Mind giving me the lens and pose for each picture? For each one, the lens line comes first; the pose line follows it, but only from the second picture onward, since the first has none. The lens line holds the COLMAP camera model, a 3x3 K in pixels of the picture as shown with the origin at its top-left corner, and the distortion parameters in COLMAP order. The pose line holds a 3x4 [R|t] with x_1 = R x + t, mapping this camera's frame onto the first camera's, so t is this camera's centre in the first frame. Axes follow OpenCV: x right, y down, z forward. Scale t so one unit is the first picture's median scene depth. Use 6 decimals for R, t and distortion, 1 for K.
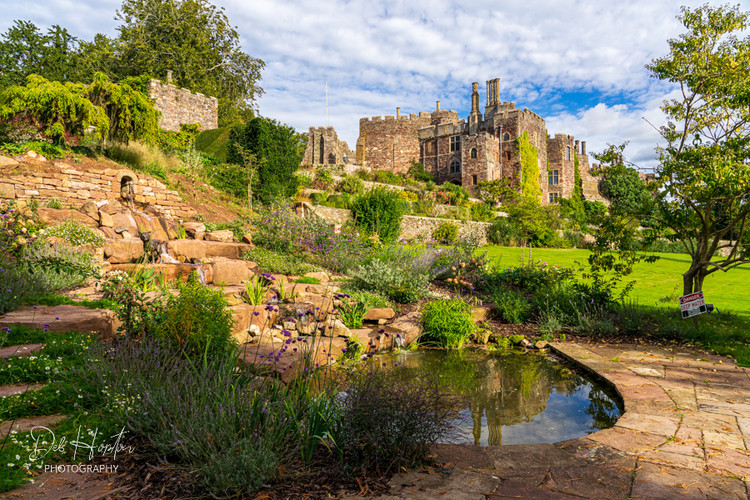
lens RADIAL K [[515.2, 0, 375.9], [0, 515.2, 247.1], [0, 0, 1]] dist [-0.013742, -0.000840]
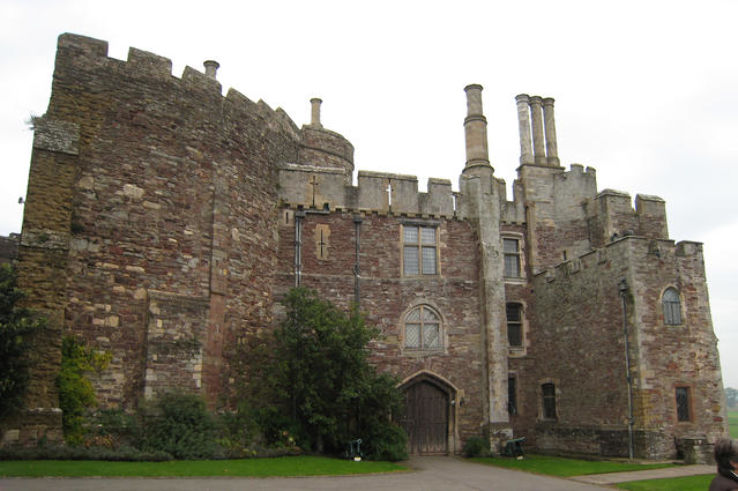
lens RADIAL K [[628.0, 0, 368.0], [0, 628.0, 251.6], [0, 0, 1]] dist [-0.069925, 0.022877]
pose [[0.554924, 0.198134, 0.807962, -0.152759], [-0.004652, 0.971947, -0.235152, -0.114665], [-0.831888, 0.126733, 0.540279, 0.828919]]
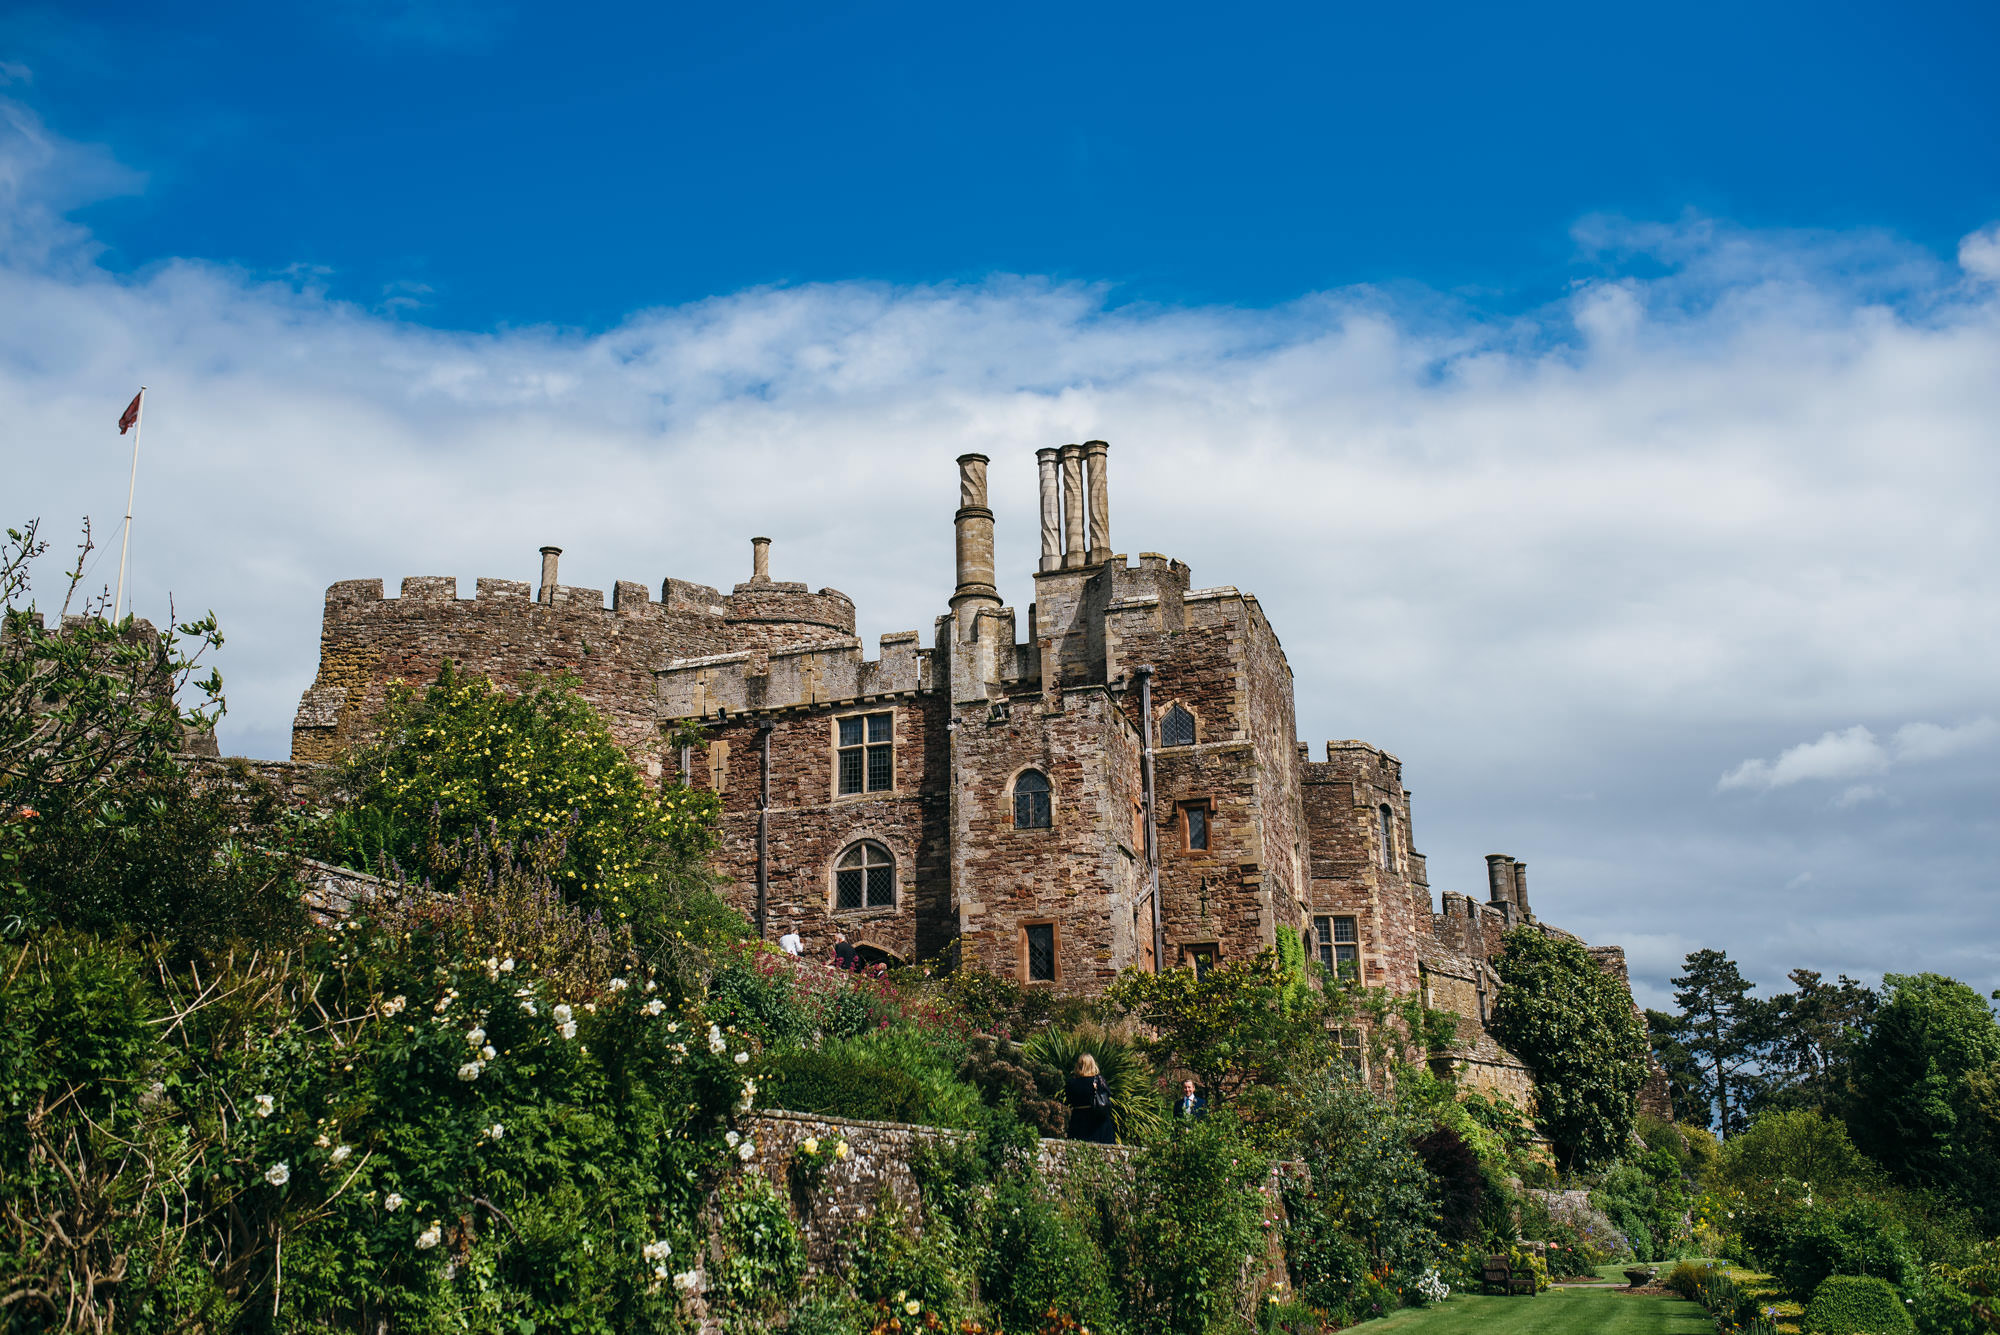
lens RADIAL K [[1821.2, 0, 999.5], [0, 1821.2, 659.5], [0, 0, 1]] dist [-0.014072, 0.000000]
pose [[0.931588, 0.091298, 0.351865, -0.035965], [0.012297, 0.959479, -0.281512, -0.047142], [-0.363308, 0.266580, 0.892716, 0.383884]]
